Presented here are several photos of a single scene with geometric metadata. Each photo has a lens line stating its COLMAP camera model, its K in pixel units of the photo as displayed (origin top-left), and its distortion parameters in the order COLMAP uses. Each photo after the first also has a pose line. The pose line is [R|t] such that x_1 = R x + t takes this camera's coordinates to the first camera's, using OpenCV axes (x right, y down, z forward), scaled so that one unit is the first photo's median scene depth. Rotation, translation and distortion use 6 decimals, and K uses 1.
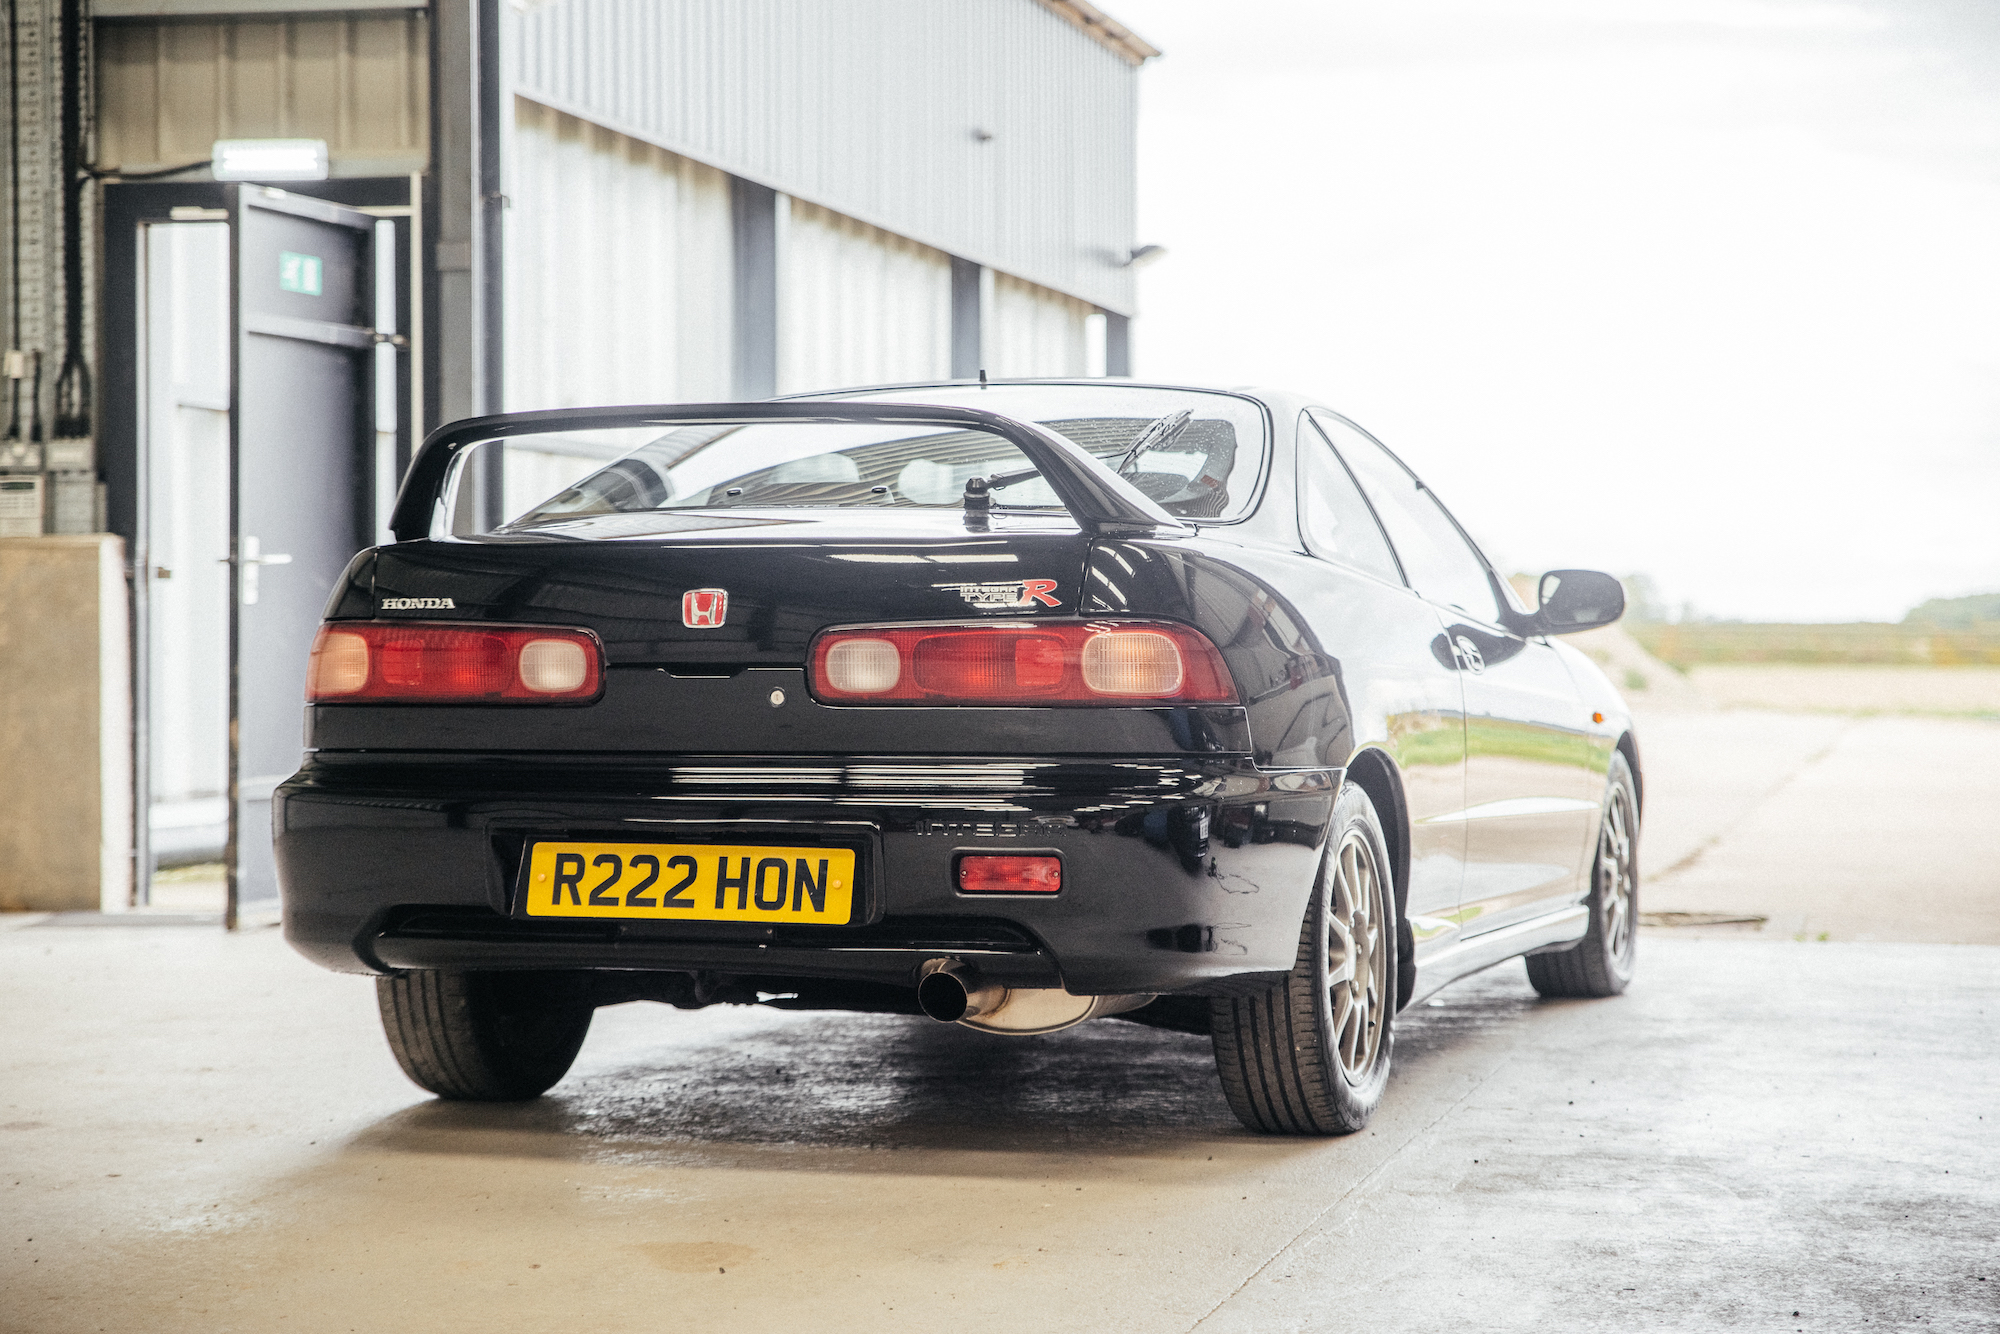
lens RADIAL K [[4034.9, 0, 1000.0], [0, 4034.9, 667.0], [0, 0, 1]] dist [-0.021434, -0.202170]
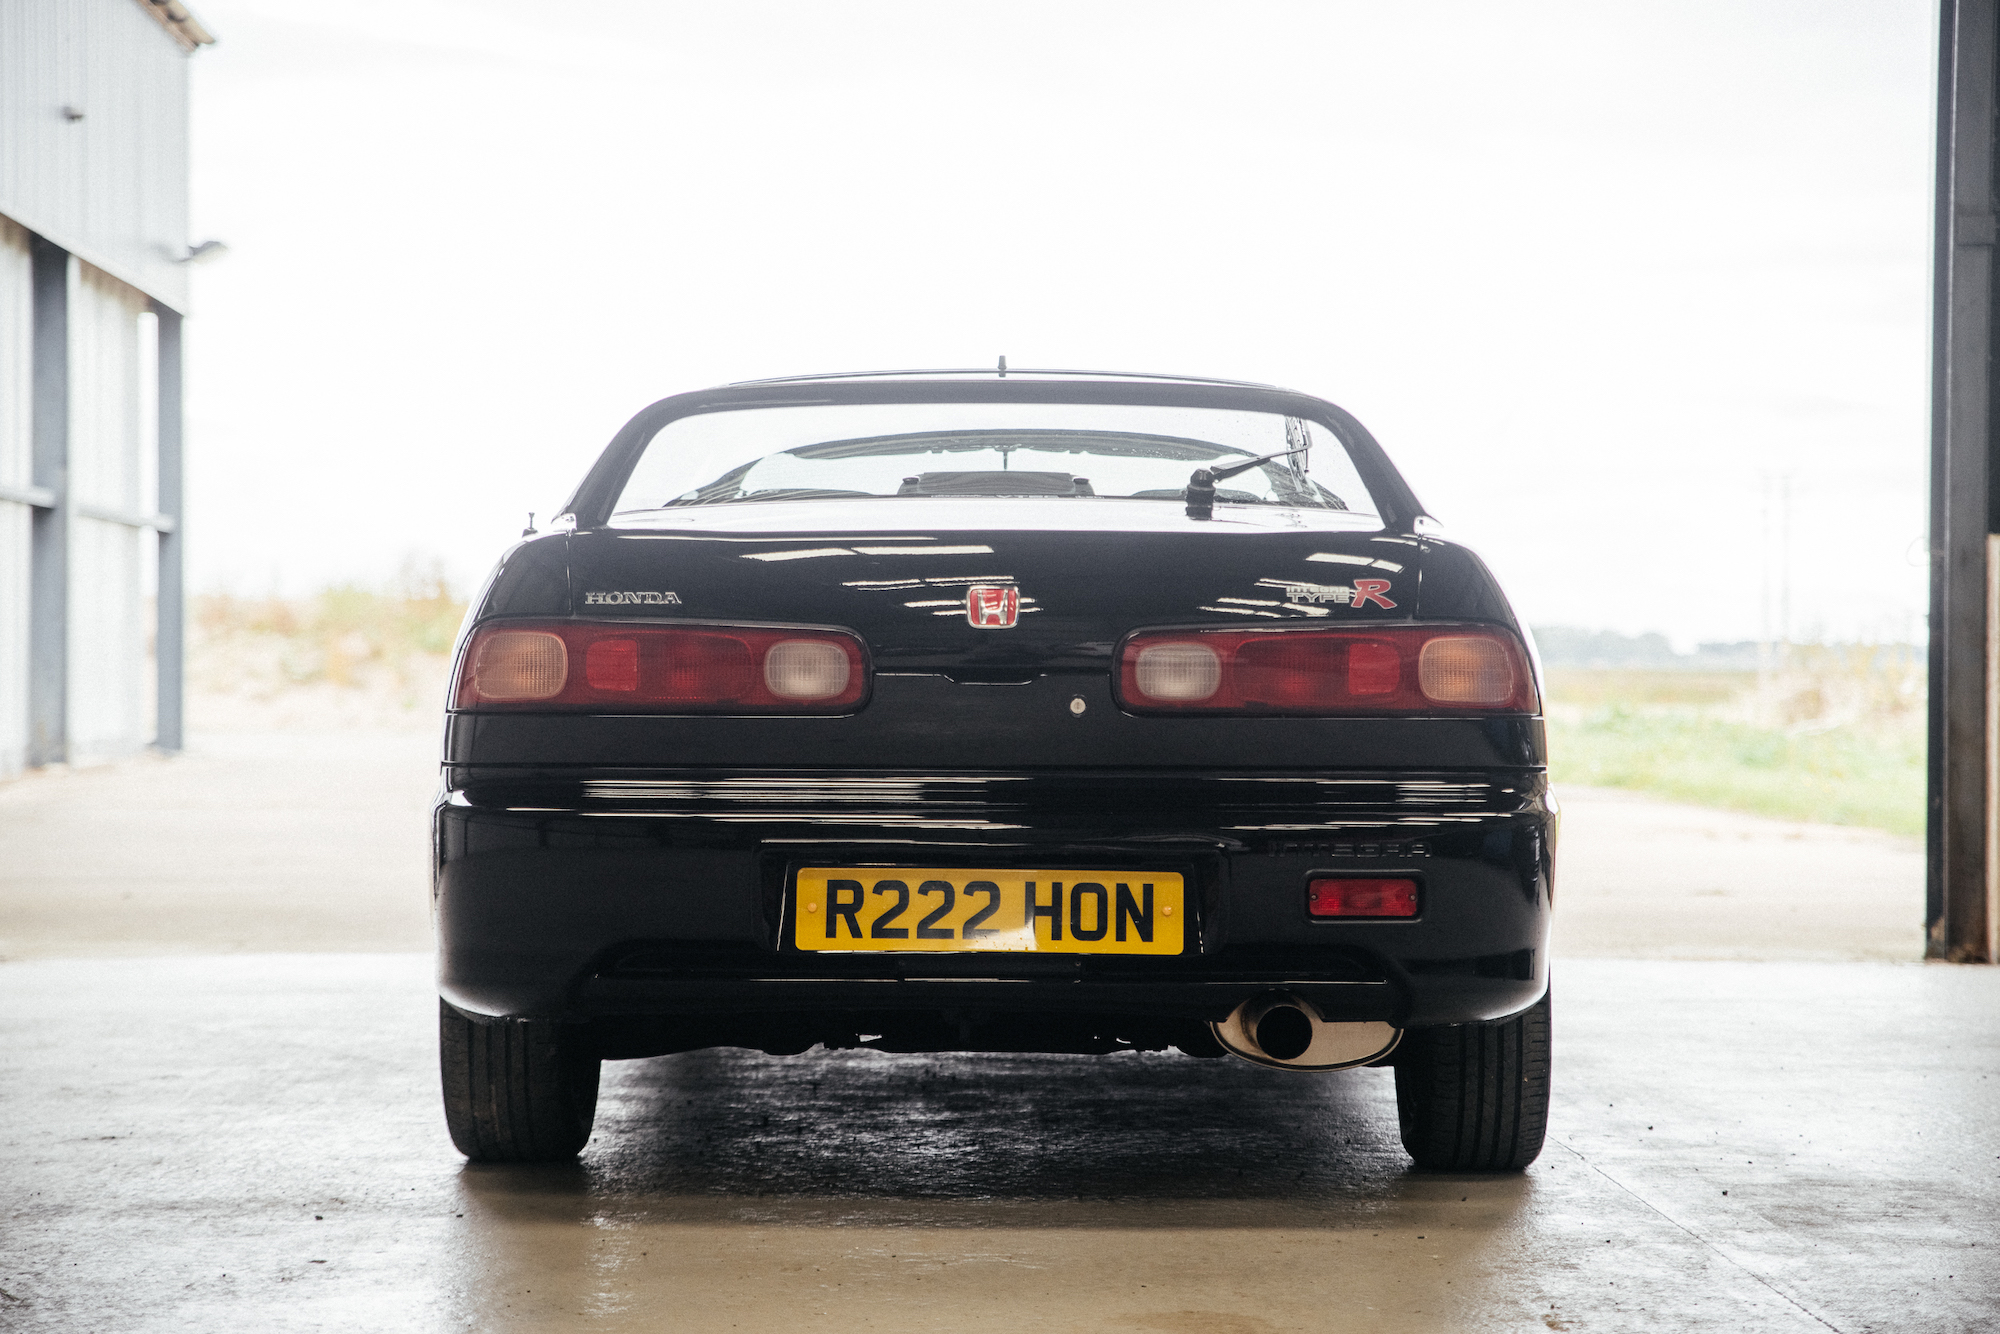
lens RADIAL K [[3949.7, 0, 999.6], [0, 3949.7, 636.2], [0, 0, 1]] dist [0.210014, -0.255831]
pose [[0.953928, 0.007788, 0.299936, -0.338068], [-0.004724, 0.999929, -0.010938, 0.001725], [-0.300000, 0.009017, 0.953897, 0.156261]]
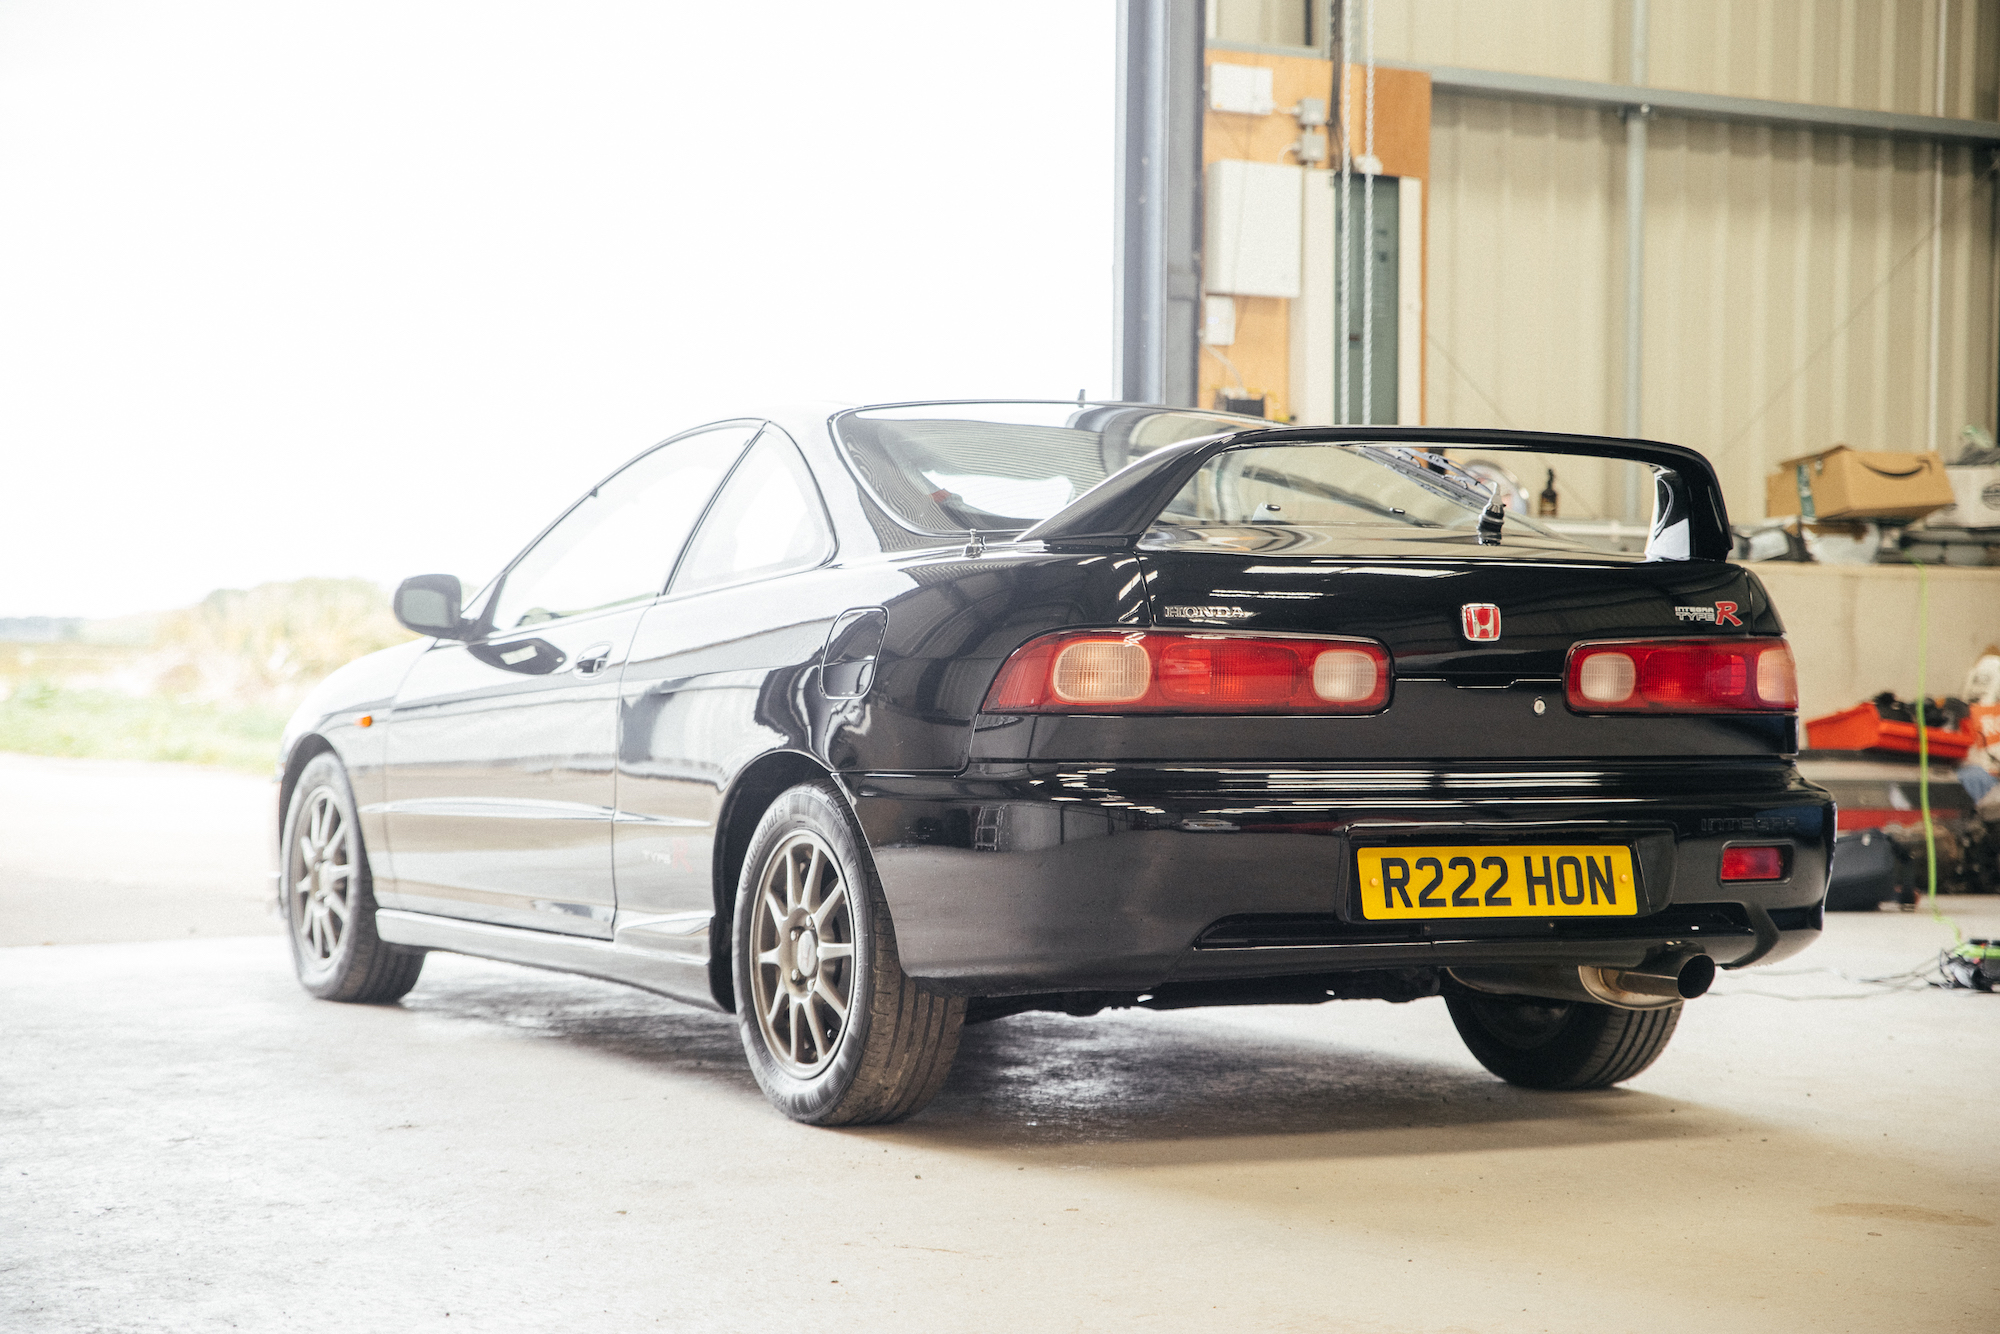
lens RADIAL K [[4034.9, 0, 1000.0], [0, 4034.9, 667.0], [0, 0, 1]] dist [-0.021434, -0.202170]
pose [[0.695035, 0.007192, 0.718940, -0.922482], [-0.007812, 0.999966, -0.002451, 0.000747], [-0.718933, -0.003913, 0.695068, 0.357880]]
